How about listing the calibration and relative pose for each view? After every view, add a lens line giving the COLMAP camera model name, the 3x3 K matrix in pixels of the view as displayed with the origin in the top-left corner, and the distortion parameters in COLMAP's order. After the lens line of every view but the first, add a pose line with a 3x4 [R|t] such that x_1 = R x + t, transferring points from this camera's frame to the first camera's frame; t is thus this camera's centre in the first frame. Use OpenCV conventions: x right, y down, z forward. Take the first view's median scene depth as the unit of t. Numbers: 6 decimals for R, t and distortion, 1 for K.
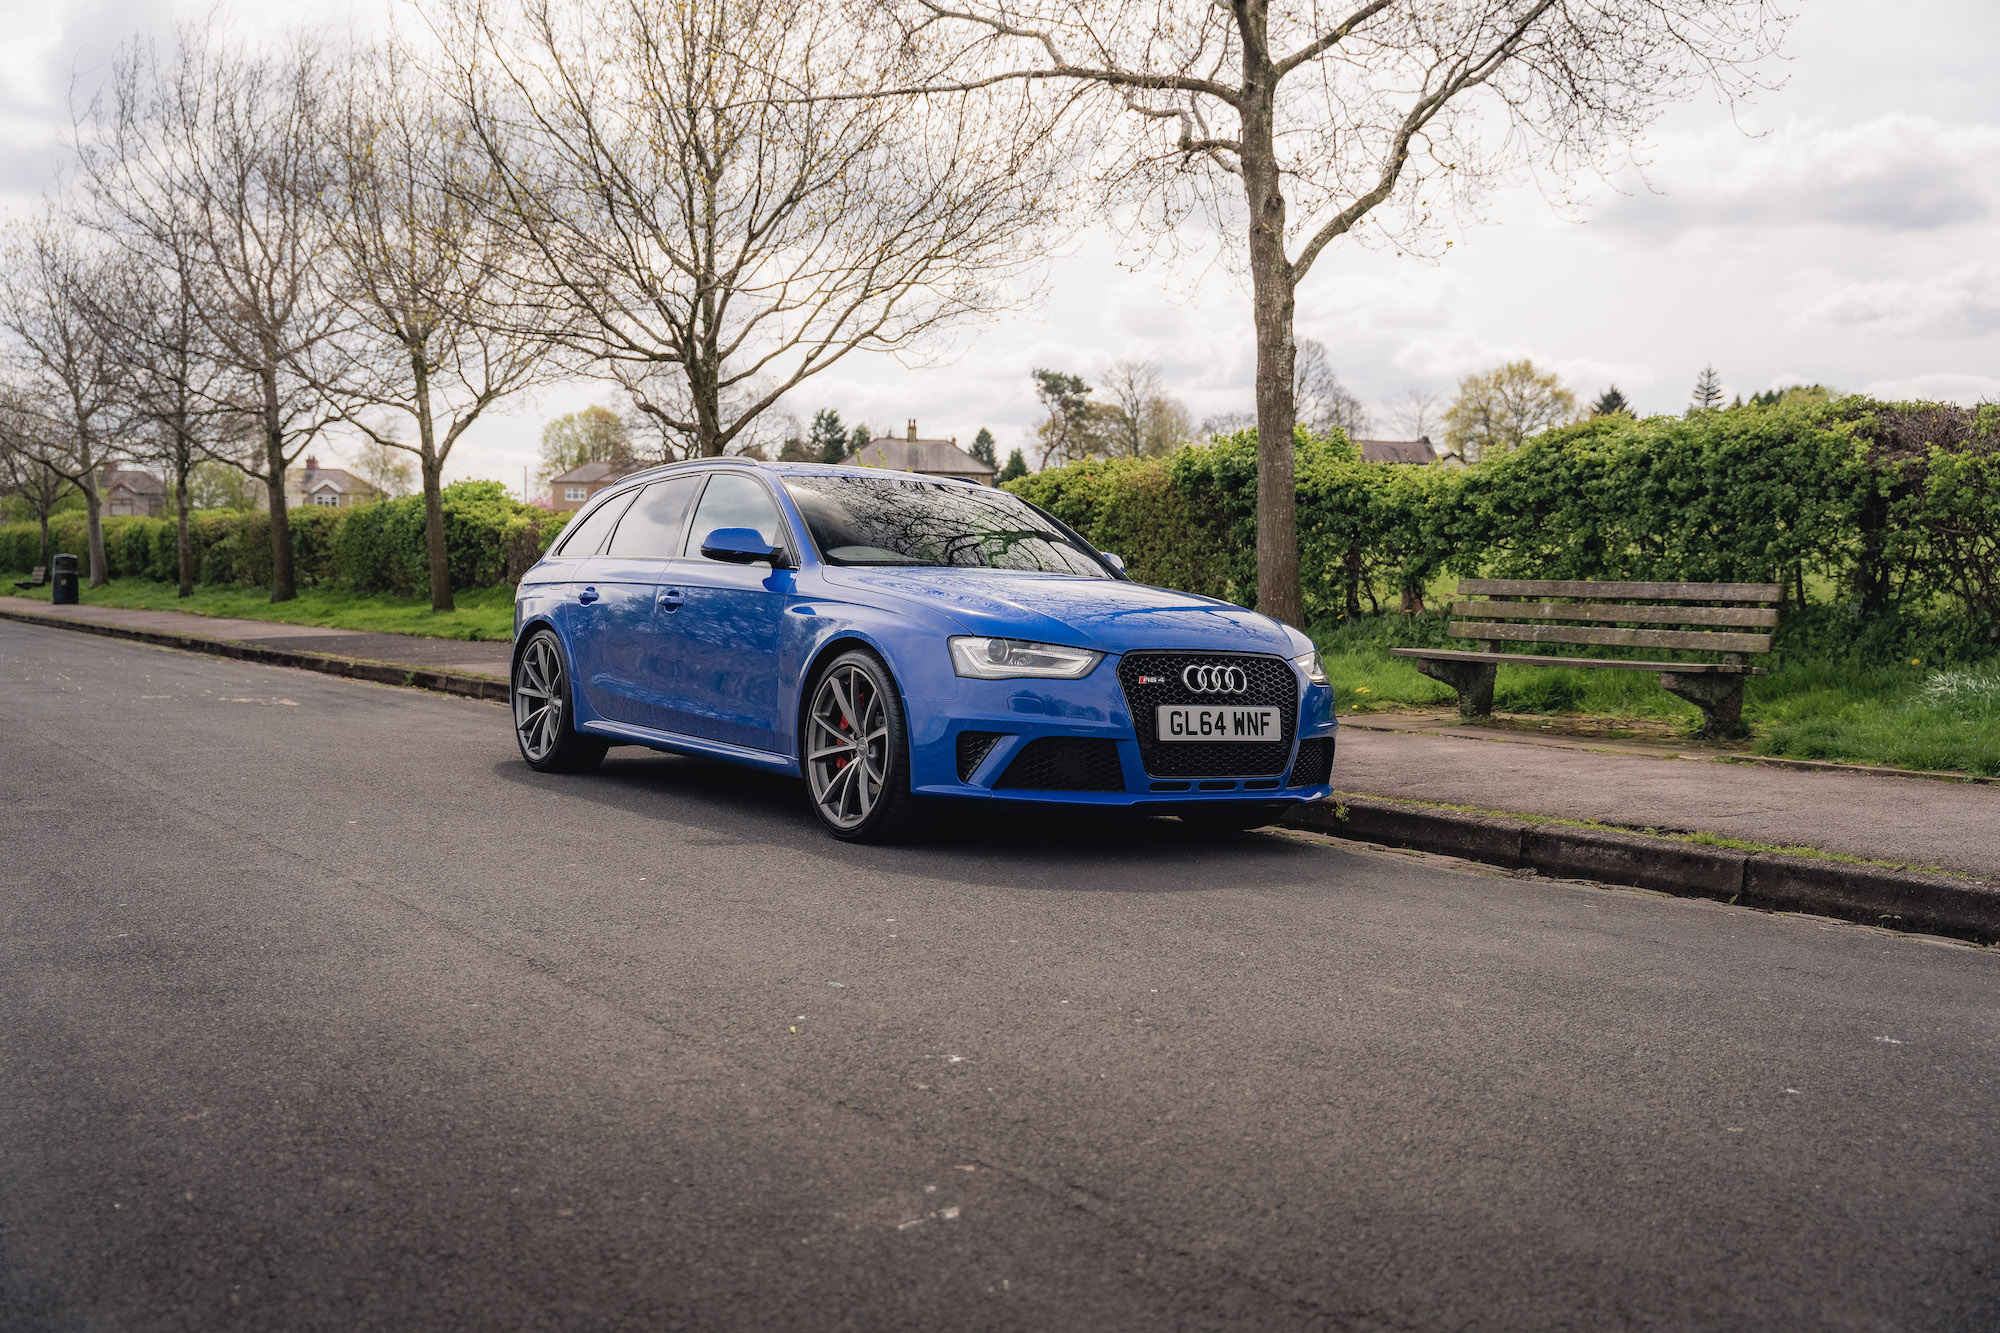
lens RADIAL K [[1916.7, 0, 1004.2], [0, 1916.7, 700.3], [0, 0, 1]] dist [0.011908, 0.008800]
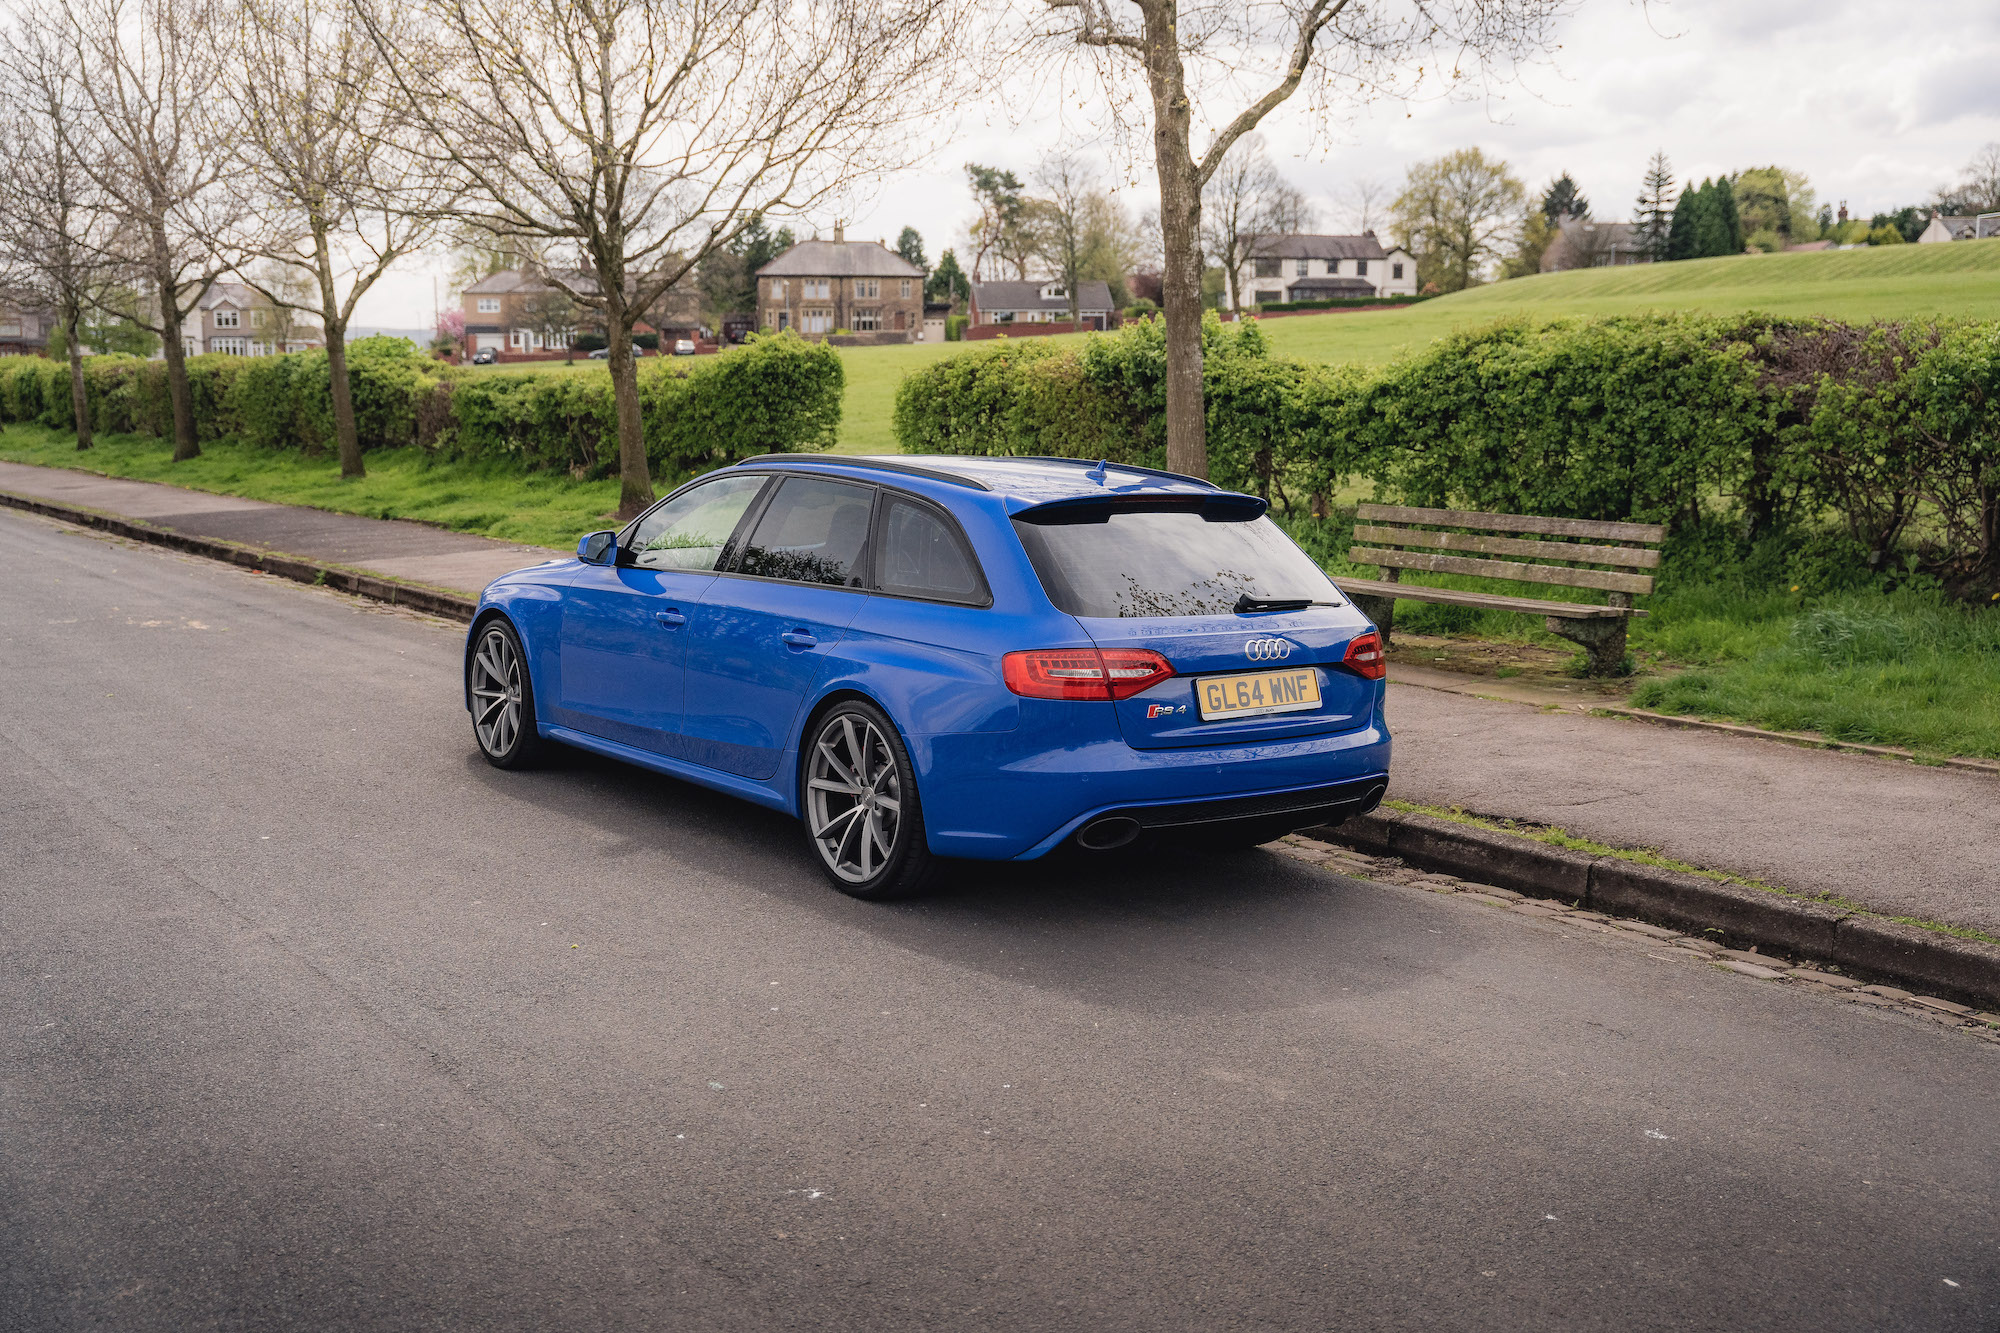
lens RADIAL K [[1994.2, 0, 1000.0], [0, 1994.2, 666.5], [0, 0, 1]] dist [0.003727, 0.032917]
pose [[0.999557, -0.021882, 0.020195, 0.029057], [0.019649, 0.994299, 0.104801, -0.105649], [-0.022373, -0.104357, 0.994288, -0.054836]]
